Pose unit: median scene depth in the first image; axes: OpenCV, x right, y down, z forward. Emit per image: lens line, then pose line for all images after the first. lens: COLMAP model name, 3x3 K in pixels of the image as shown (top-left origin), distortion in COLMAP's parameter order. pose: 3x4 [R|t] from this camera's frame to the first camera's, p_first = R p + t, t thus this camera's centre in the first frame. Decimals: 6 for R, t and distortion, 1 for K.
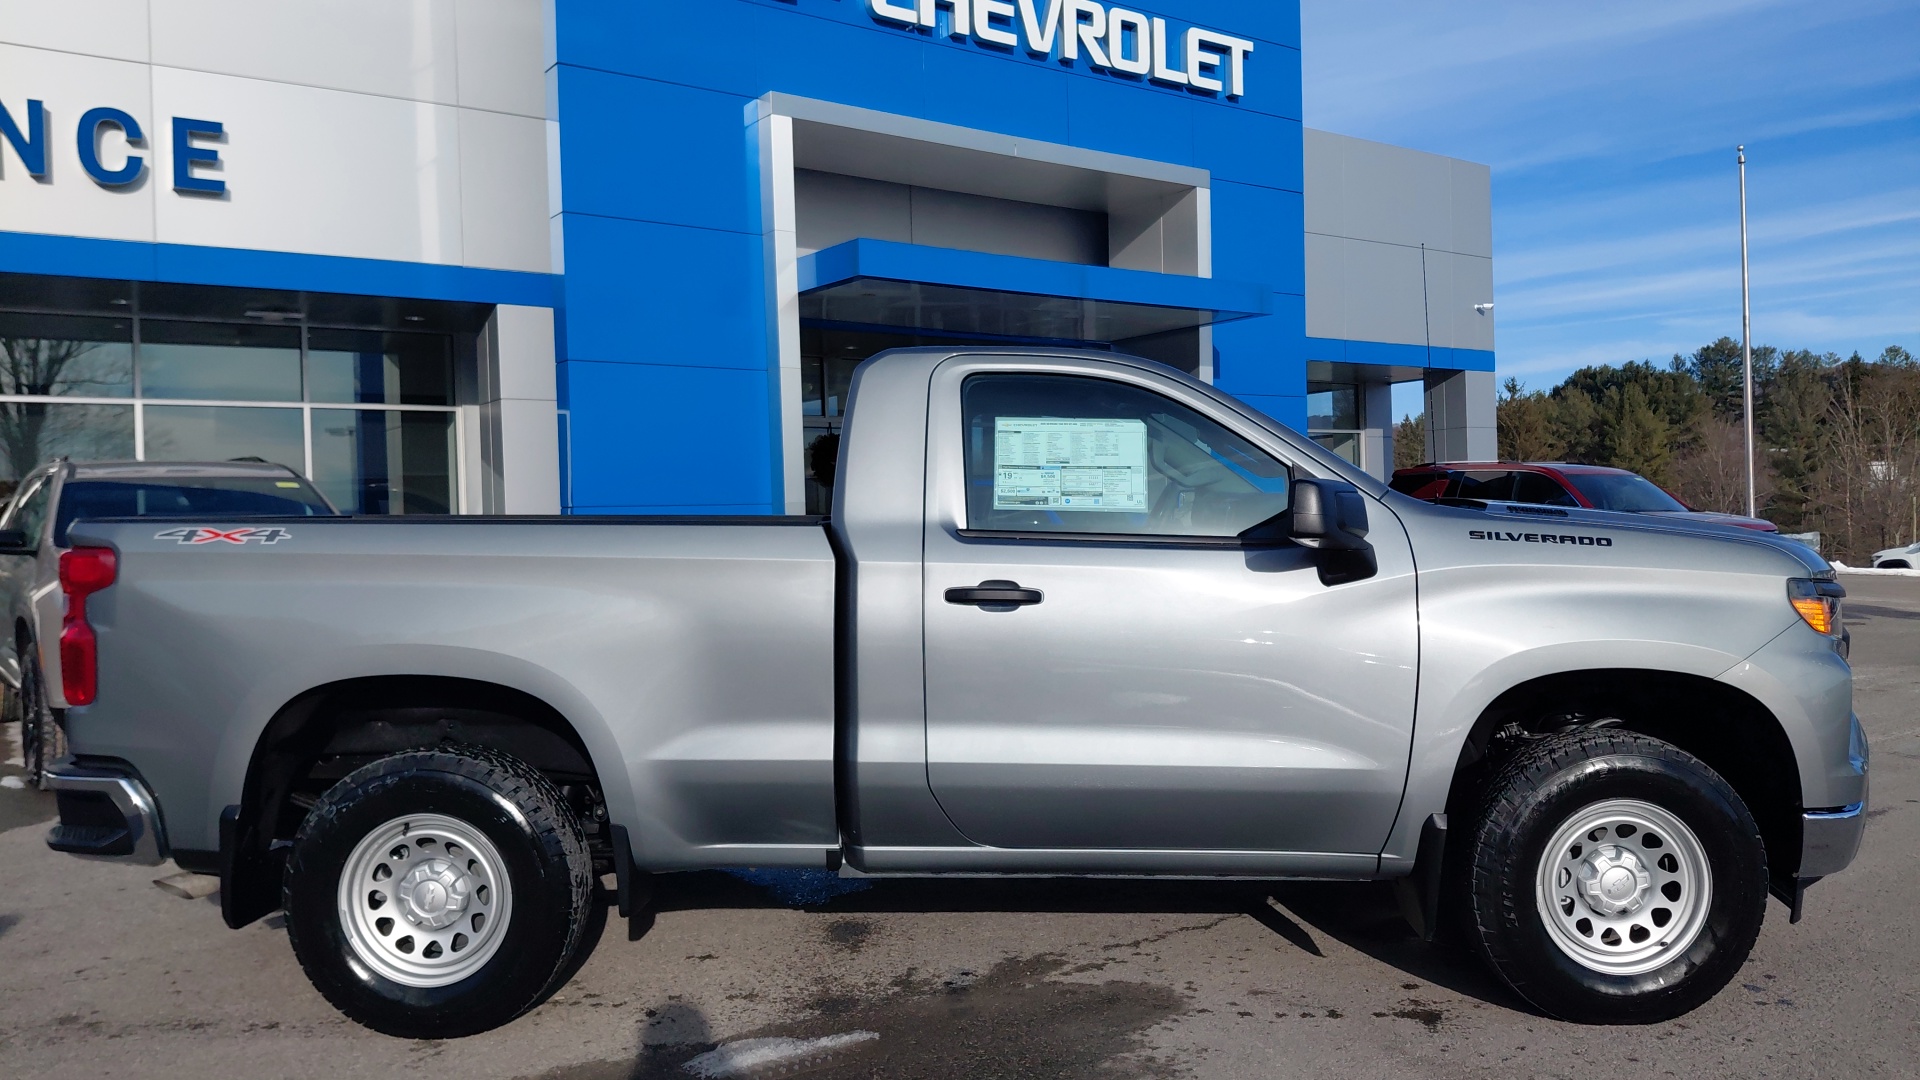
lens RADIAL K [[1397.6, 0, 966.8], [0, 1397.6, 522.9], [0, 0, 1]] dist [0.120702, -0.204659]
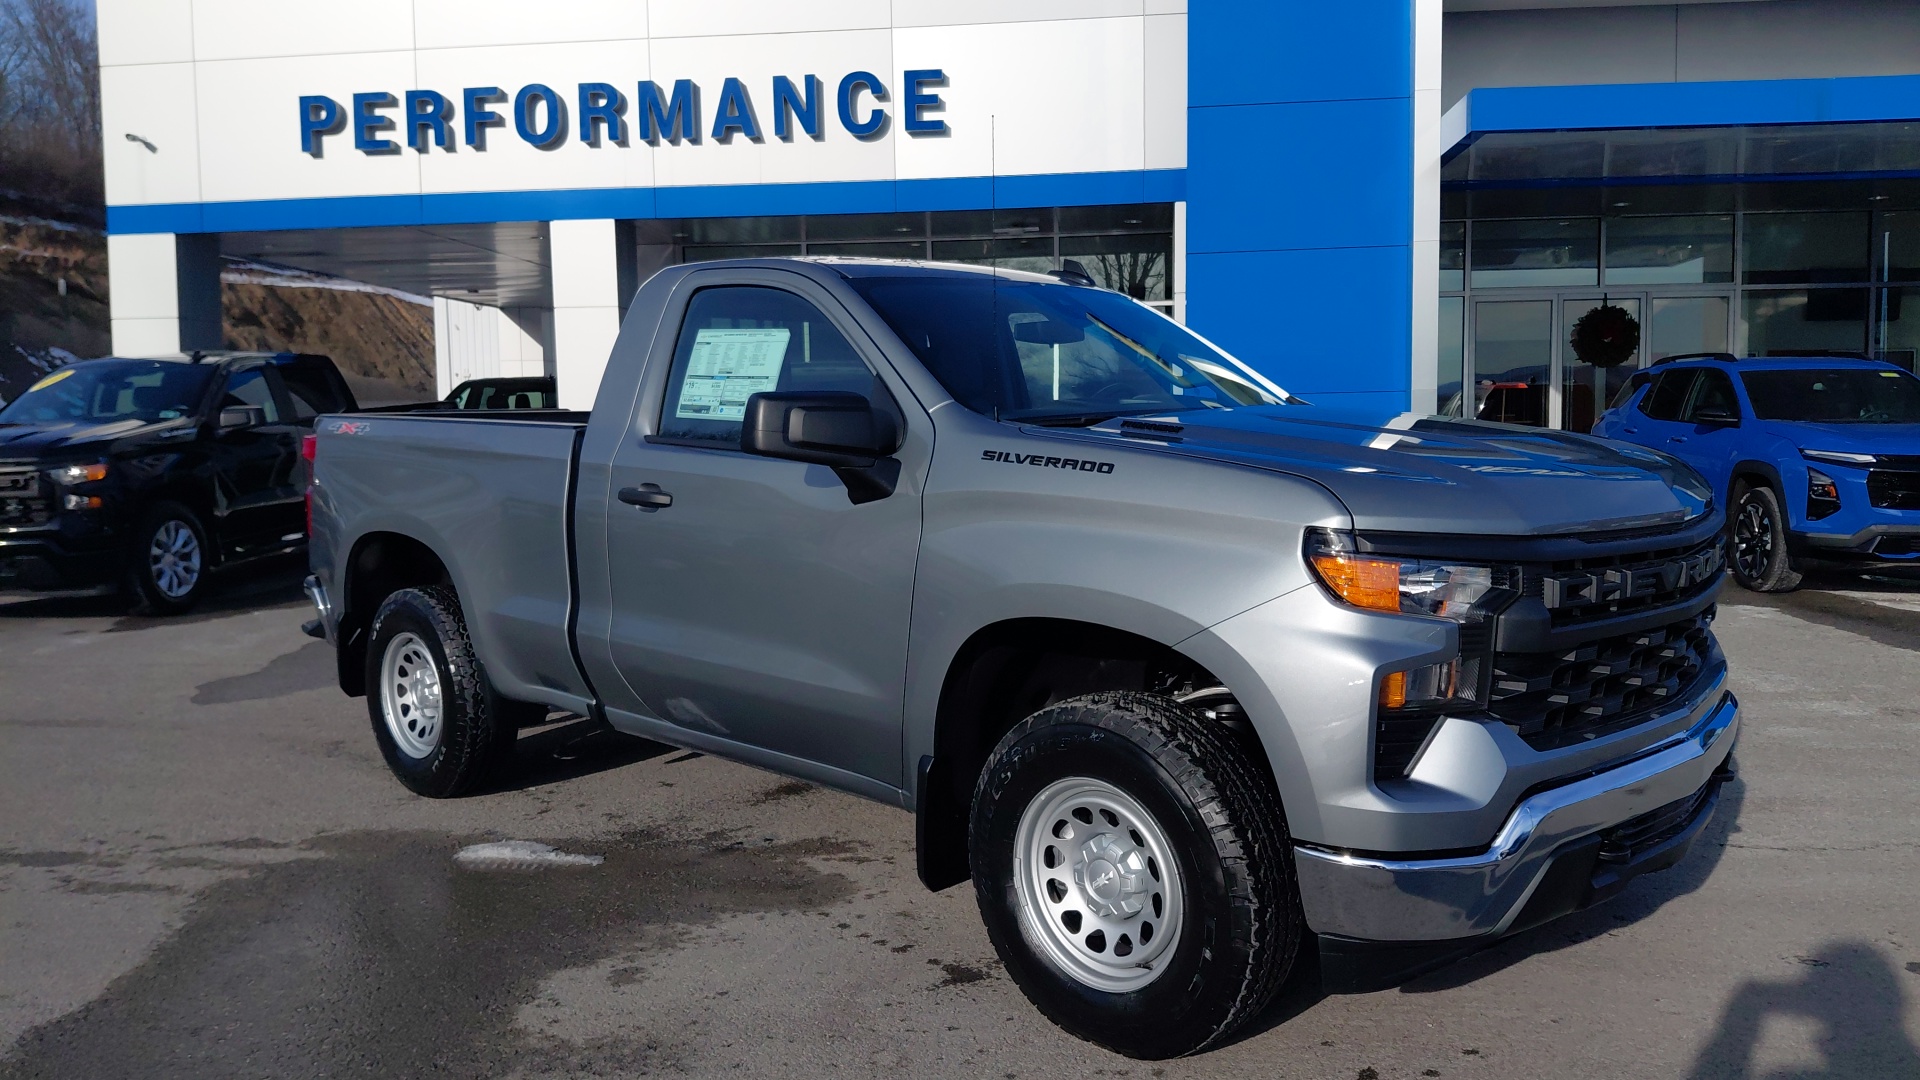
lens RADIAL K [[1397.6, 0, 966.8], [0, 1397.6, 522.9], [0, 0, 1]] dist [0.120702, -0.204659]
pose [[0.741797, 0.062866, -0.667671, 0.854546], [-0.003762, 0.995971, 0.089599, -0.024846], [0.670614, -0.063952, 0.739045, 0.321293]]
